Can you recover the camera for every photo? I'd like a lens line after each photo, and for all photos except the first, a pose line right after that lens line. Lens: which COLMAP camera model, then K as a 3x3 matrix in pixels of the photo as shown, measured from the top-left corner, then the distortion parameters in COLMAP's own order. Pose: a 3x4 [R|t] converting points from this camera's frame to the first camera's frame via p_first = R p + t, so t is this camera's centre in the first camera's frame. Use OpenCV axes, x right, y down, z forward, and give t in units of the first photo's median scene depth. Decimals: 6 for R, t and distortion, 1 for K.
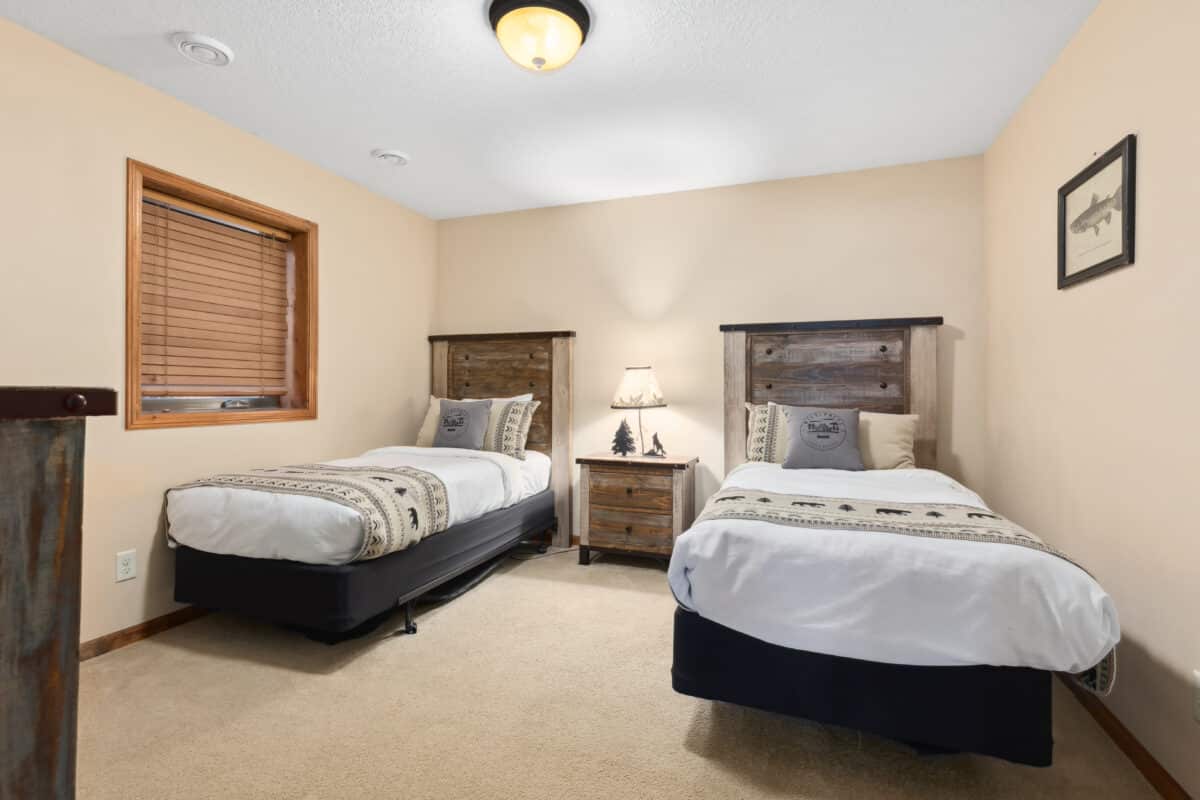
lens RADIAL K [[554.9, 0, 601.9], [0, 554.9, 395.4], [0, 0, 1]] dist [0.003428, -0.000338]
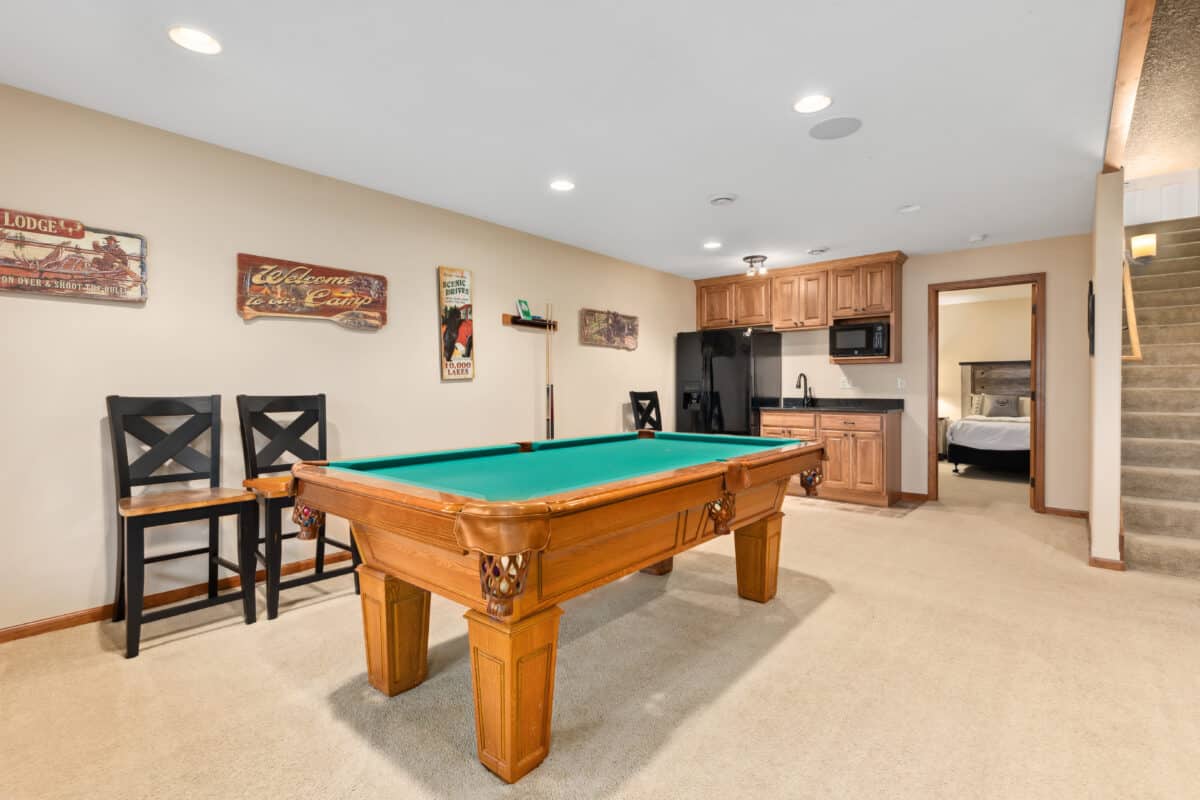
lens RADIAL K [[554.9, 0, 596.8], [0, 554.9, 398.3], [0, 0, 1]] dist [0.003428, -0.000338]
pose [[0.937055, -0.004413, -0.349154, -0.485770], [0.006909, 0.999959, 0.005902, 0.007201], [0.349114, -0.007943, 0.937047, -2.097256]]
